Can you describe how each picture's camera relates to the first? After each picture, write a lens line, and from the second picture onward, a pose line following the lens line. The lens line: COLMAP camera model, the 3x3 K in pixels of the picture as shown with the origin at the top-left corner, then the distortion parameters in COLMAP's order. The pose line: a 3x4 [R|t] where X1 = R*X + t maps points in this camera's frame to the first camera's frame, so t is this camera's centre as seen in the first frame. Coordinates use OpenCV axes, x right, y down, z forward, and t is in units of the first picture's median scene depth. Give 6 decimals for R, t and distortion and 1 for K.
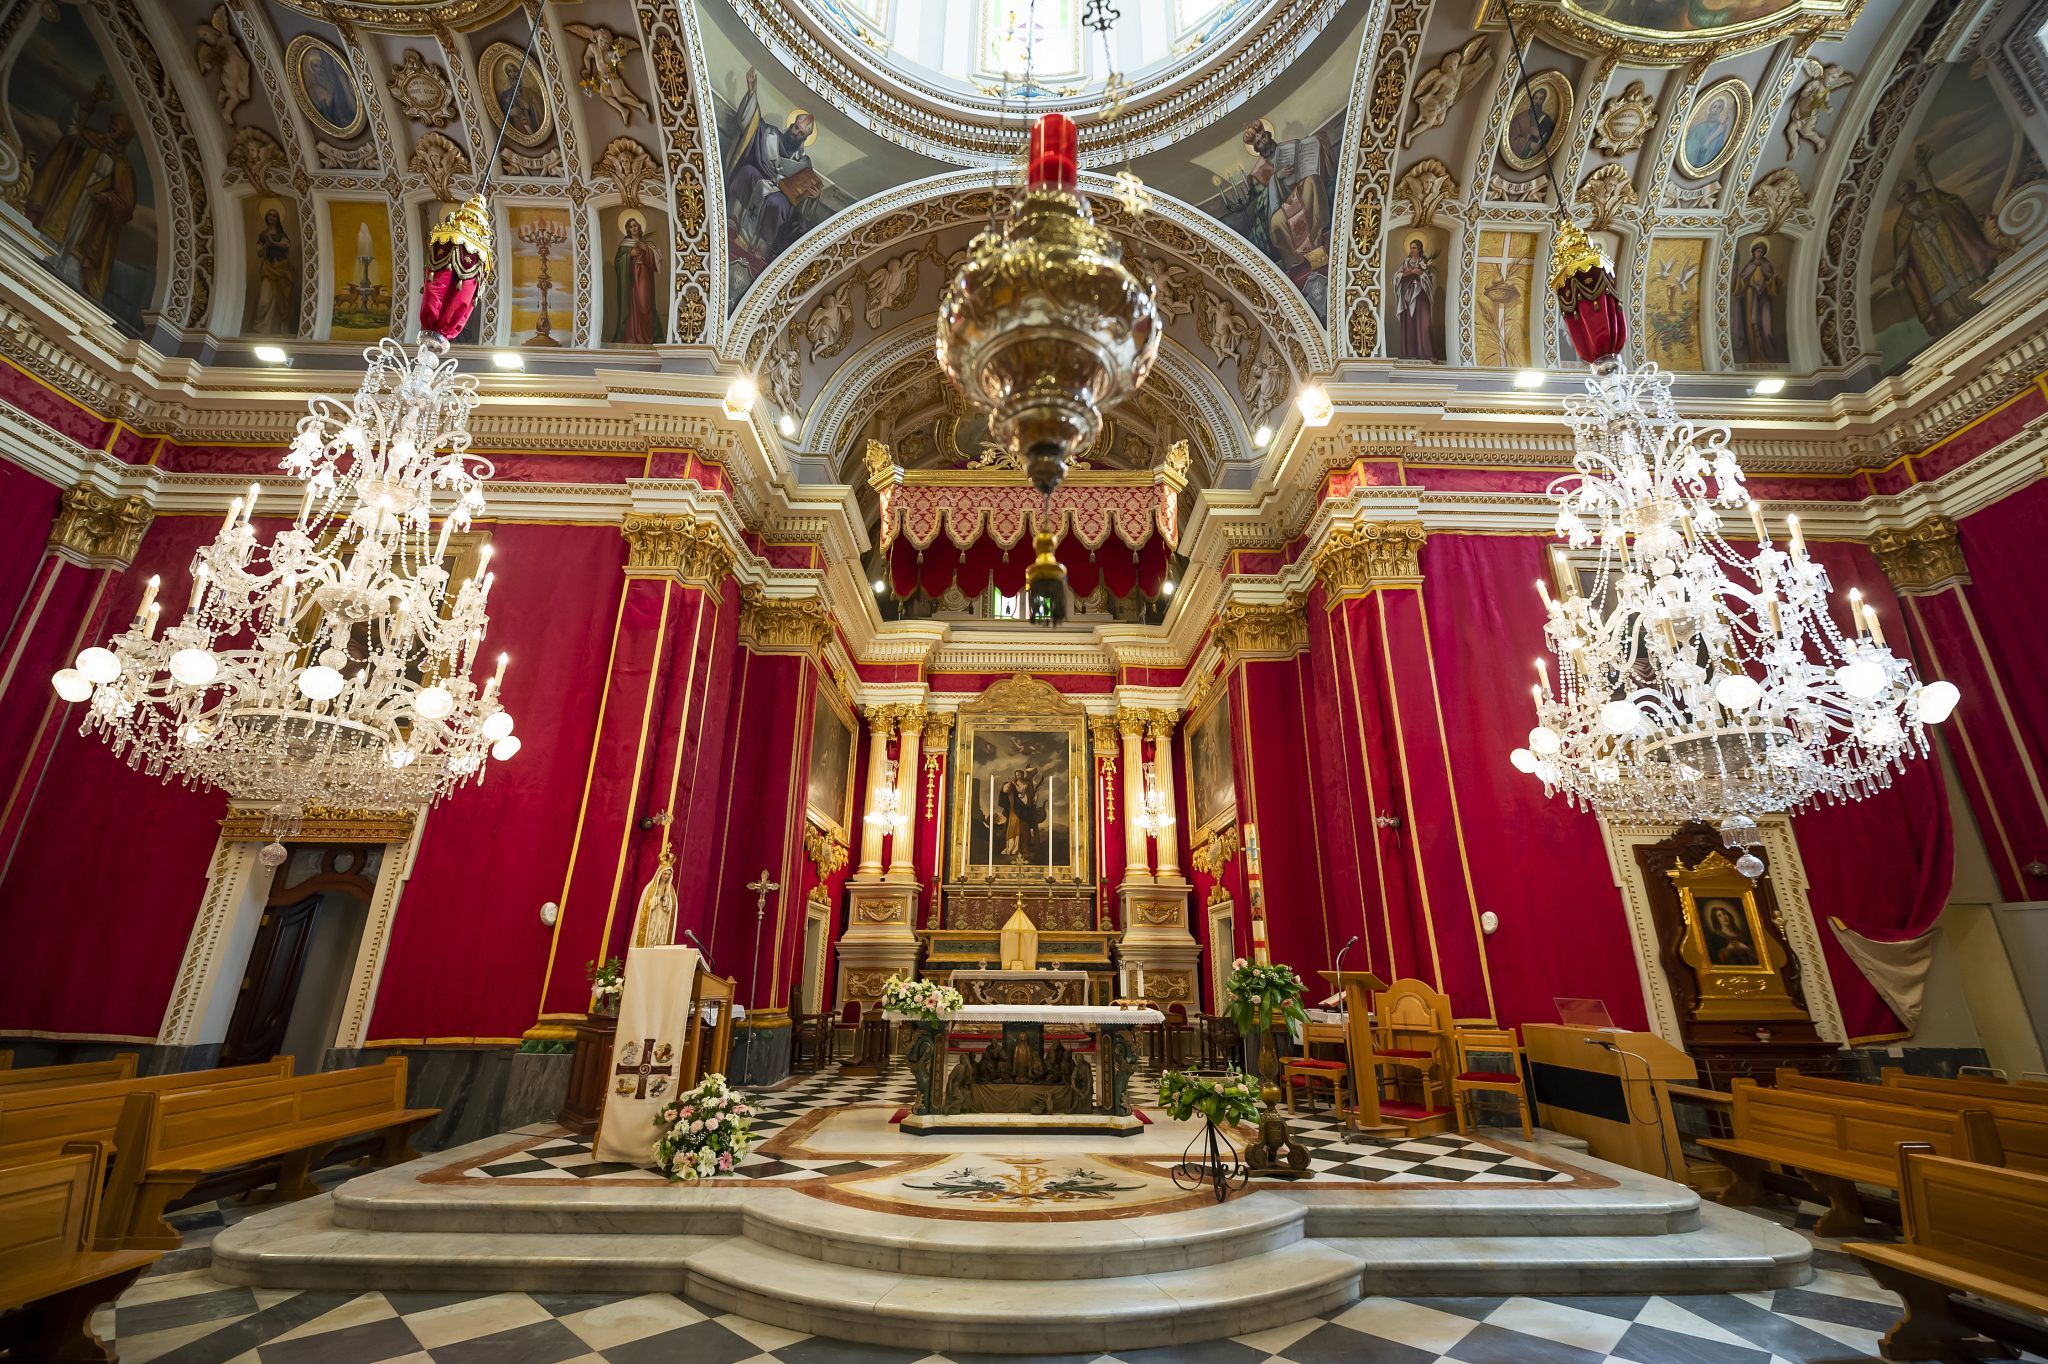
lens RADIAL K [[824.3, 0, 1024.0], [0, 824.3, 682.0], [0, 0, 1]] dist [-0.000170, -0.000085]
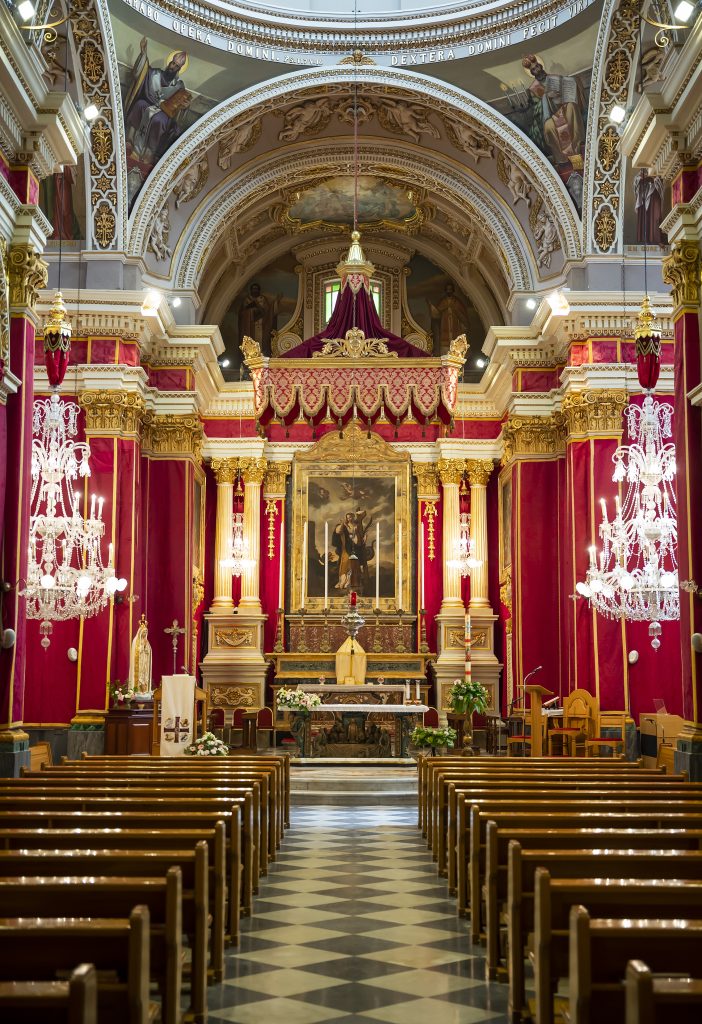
lens RADIAL K [[1372.1, 0, 351.0], [0, 1372.1, 512.0], [0, 0, 1]] dist [0.003710, 0.043342]
pose [[0.999967, -0.005434, -0.005977, 0.009404], [0.006573, 0.977440, 0.211112, -0.414607], [0.004695, -0.211144, 0.977444, -1.175022]]
